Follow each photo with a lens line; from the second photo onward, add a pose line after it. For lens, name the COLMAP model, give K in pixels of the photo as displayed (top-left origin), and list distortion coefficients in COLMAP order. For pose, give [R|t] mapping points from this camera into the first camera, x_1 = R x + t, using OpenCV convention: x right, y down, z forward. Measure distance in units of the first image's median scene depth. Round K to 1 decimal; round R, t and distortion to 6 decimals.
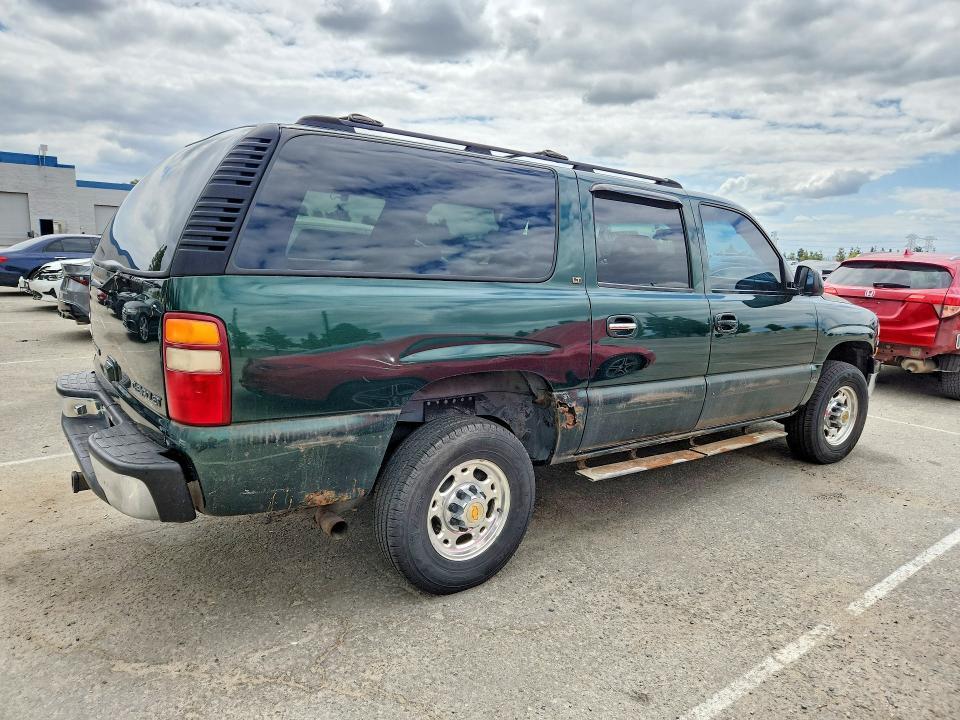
lens RADIAL K [[758.2, 0, 480.0], [0, 758.2, 360.0], [0, 0, 1]] dist [0.002494, 0.009192]
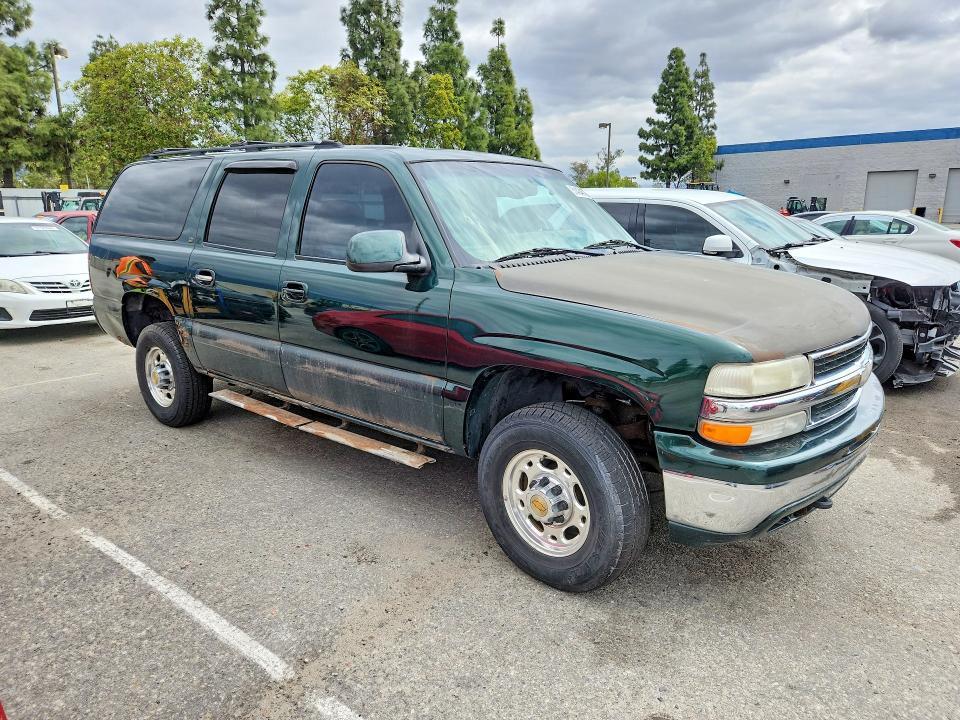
lens RADIAL K [[758.2, 0, 480.0], [0, 758.2, 360.0], [0, 0, 1]] dist [0.002494, 0.009192]
pose [[0.099923, 0.135173, -0.985771, 1.455726], [-0.161604, 0.979779, 0.117970, -0.129060], [0.981784, 0.147517, 0.119747, 1.264111]]
